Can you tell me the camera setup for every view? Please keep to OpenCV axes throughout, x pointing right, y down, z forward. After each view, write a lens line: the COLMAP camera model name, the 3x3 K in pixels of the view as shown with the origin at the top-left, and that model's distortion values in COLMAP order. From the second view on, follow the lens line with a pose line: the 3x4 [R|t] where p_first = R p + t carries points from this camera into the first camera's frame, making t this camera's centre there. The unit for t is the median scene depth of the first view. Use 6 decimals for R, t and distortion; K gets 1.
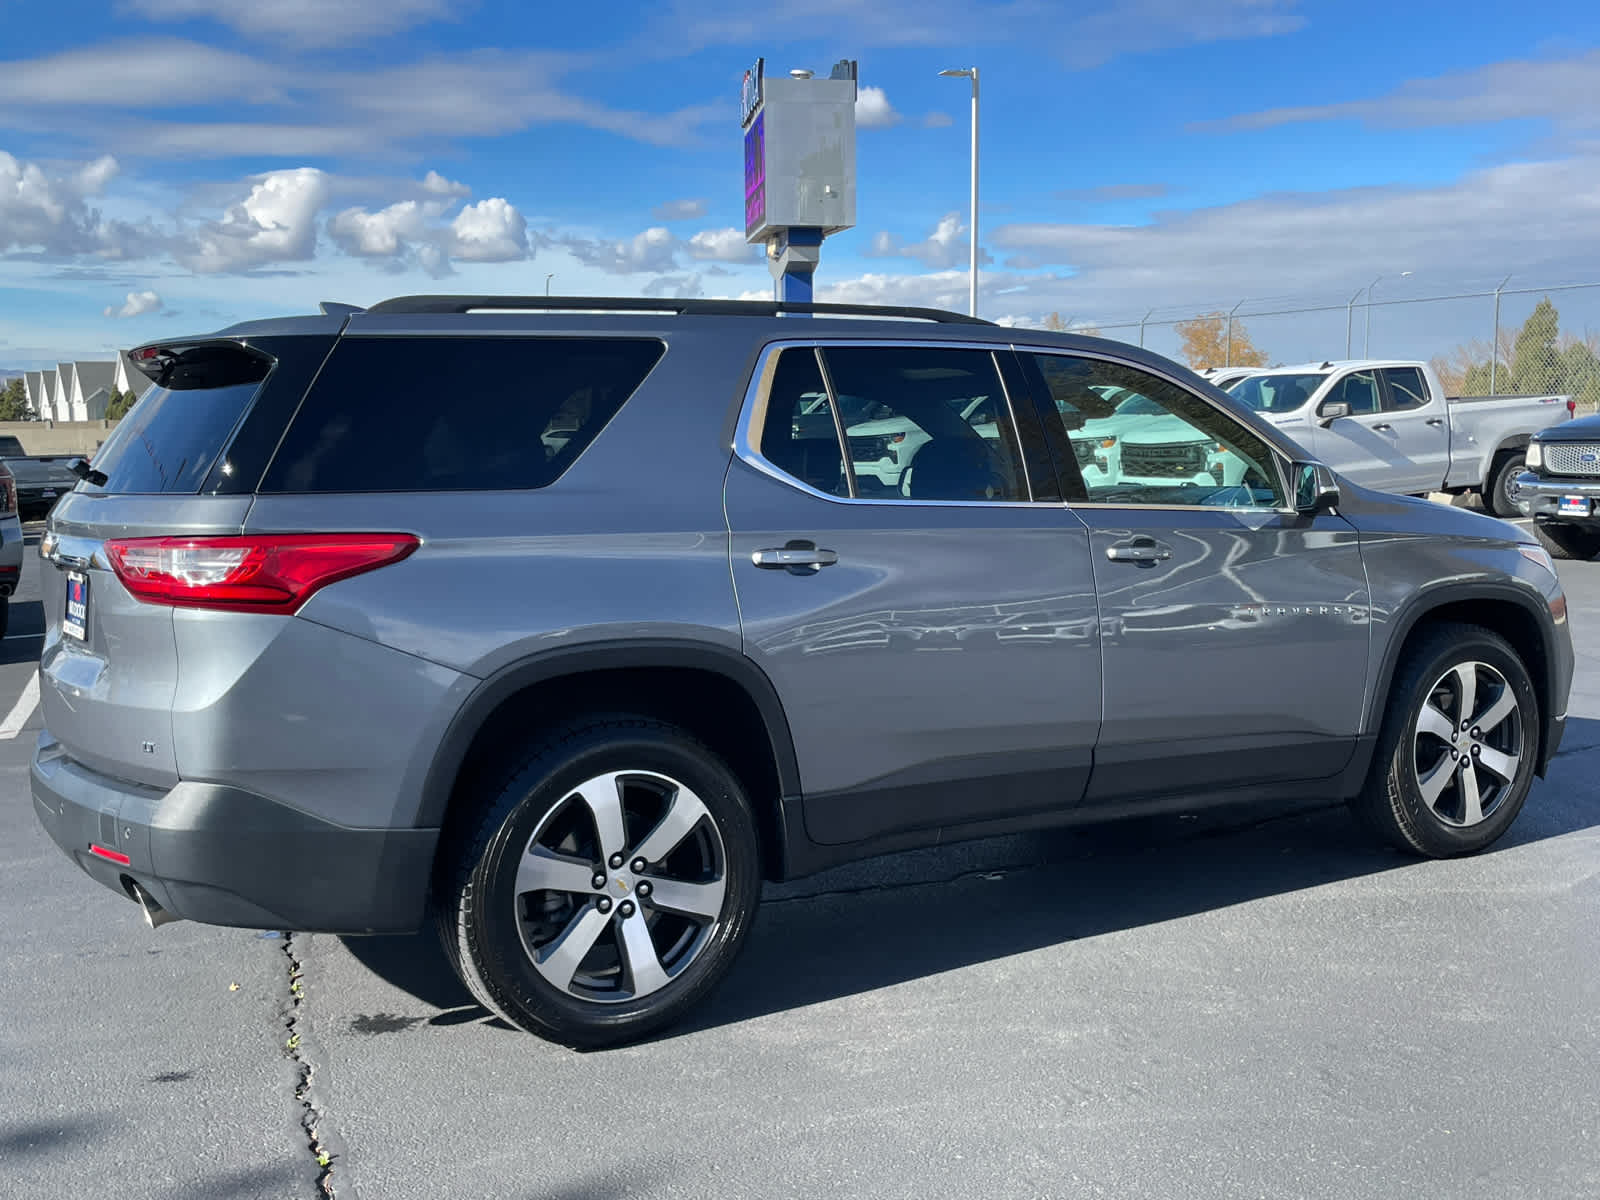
lens RADIAL K [[1653.0, 0, 829.9], [0, 1653.0, 599.8], [0, 0, 1]] dist [0.122849, -0.234053]
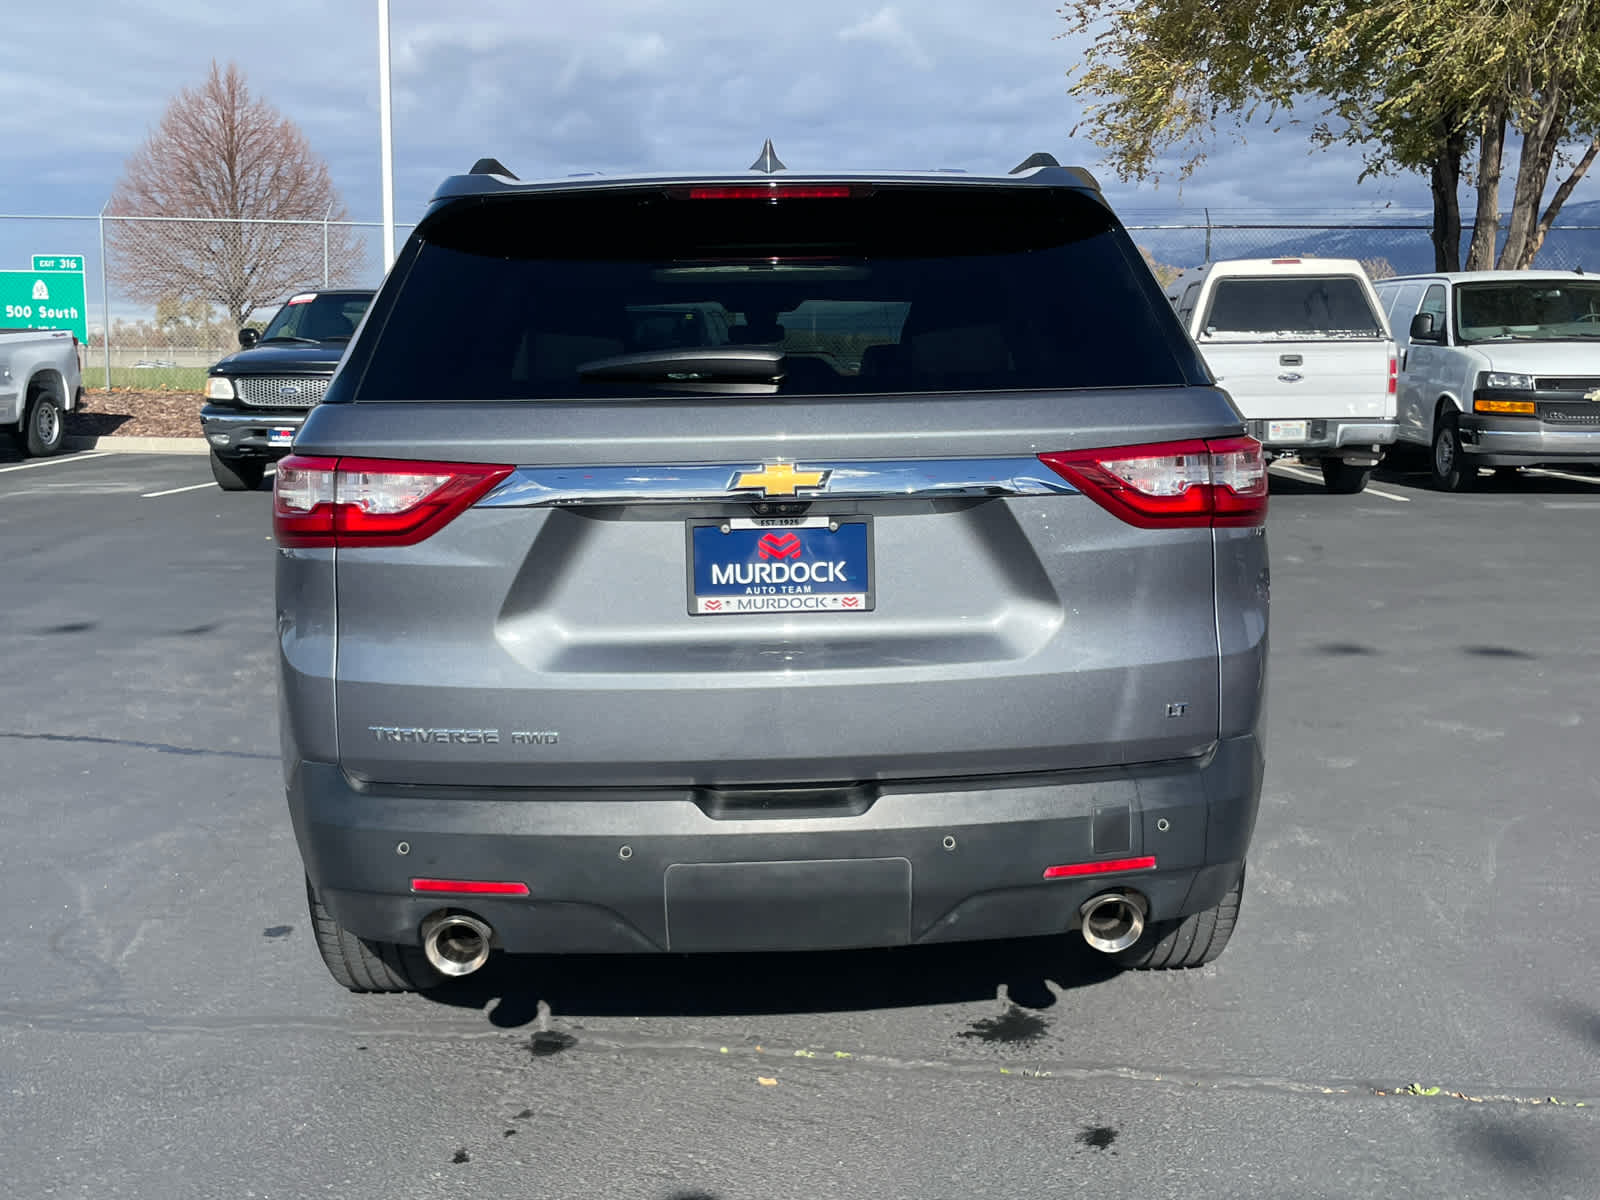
lens RADIAL K [[1653.6, 0, 827.3], [0, 1653.6, 617.9], [0, 0, 1]] dist [0.120279, -0.264935]
pose [[0.497535, -0.118200, 0.859353, -0.878651], [0.081539, 0.992659, 0.089328, -0.029416], [-0.863603, 0.025627, 0.503521, 0.567229]]
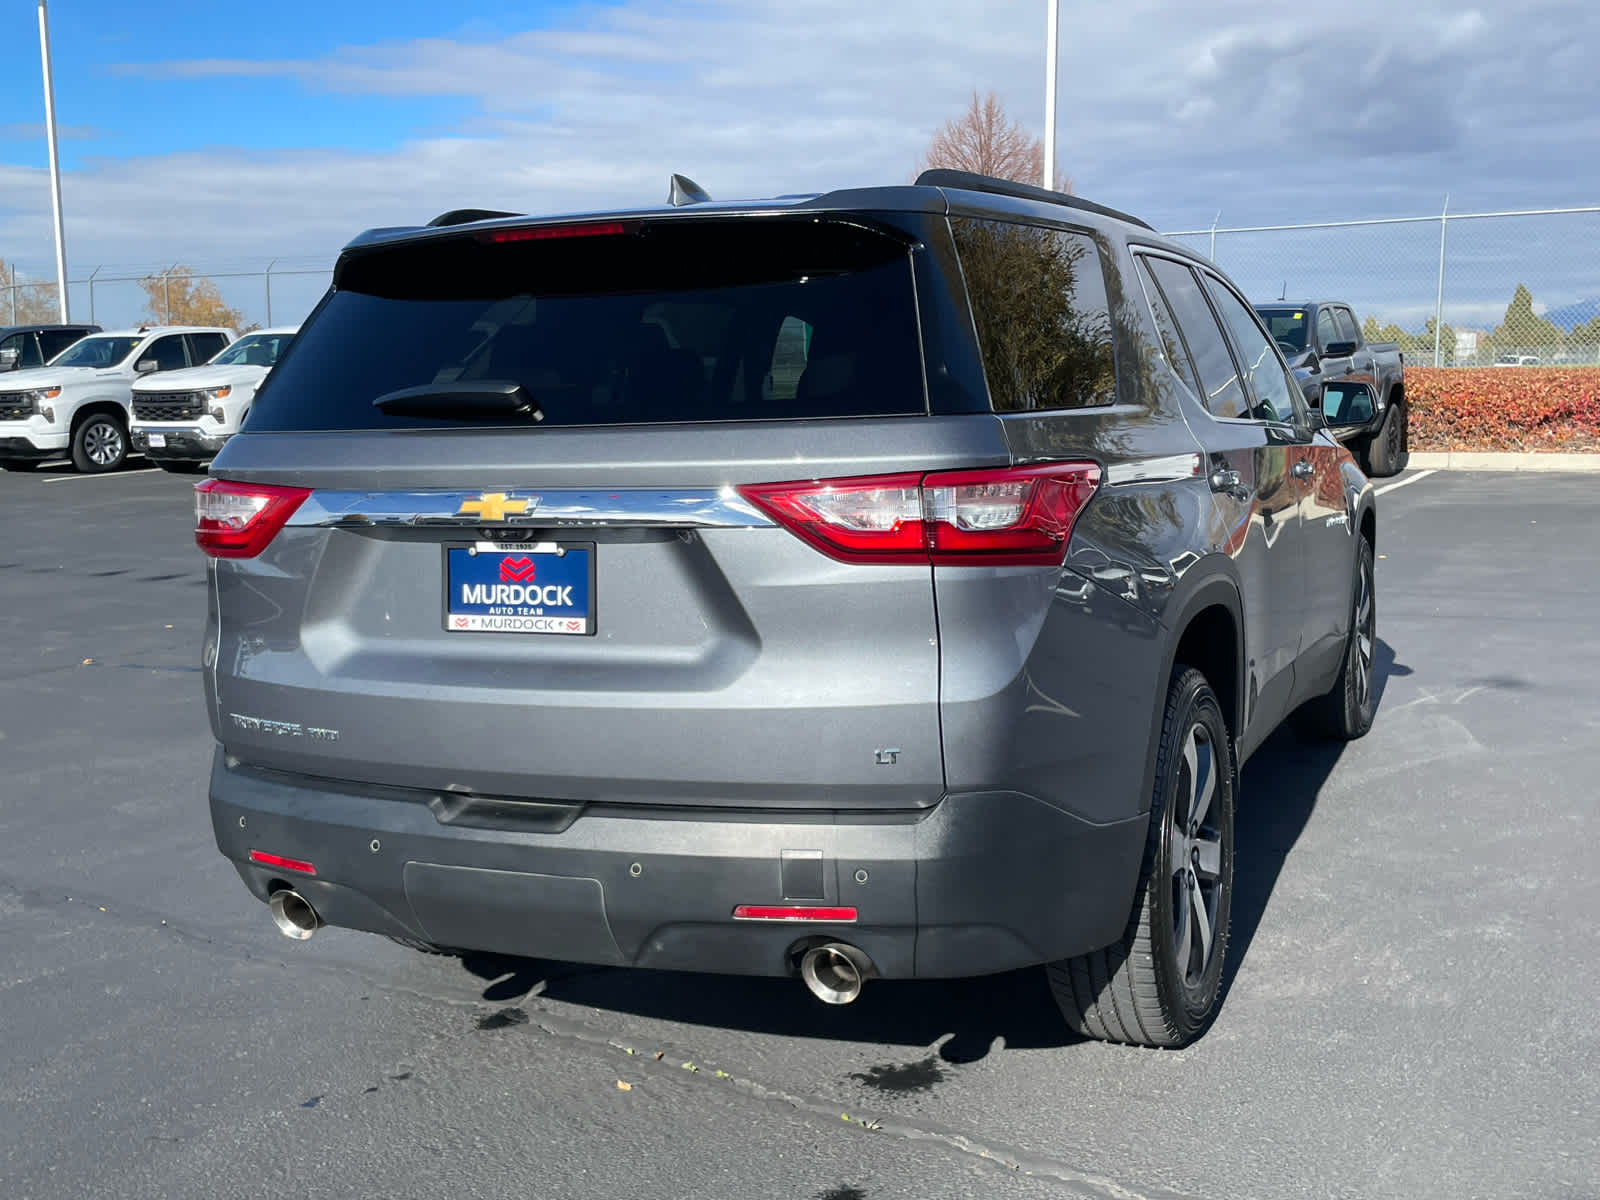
lens RADIAL K [[1653.0, 0, 829.9], [0, 1653.0, 599.8], [0, 0, 1]] dist [0.122849, -0.234053]
pose [[0.827435, -0.077417, 0.556200, -0.633513], [0.064691, 0.996998, 0.042534, -0.011540], [-0.557823, 0.000787, 0.829959, 0.304644]]
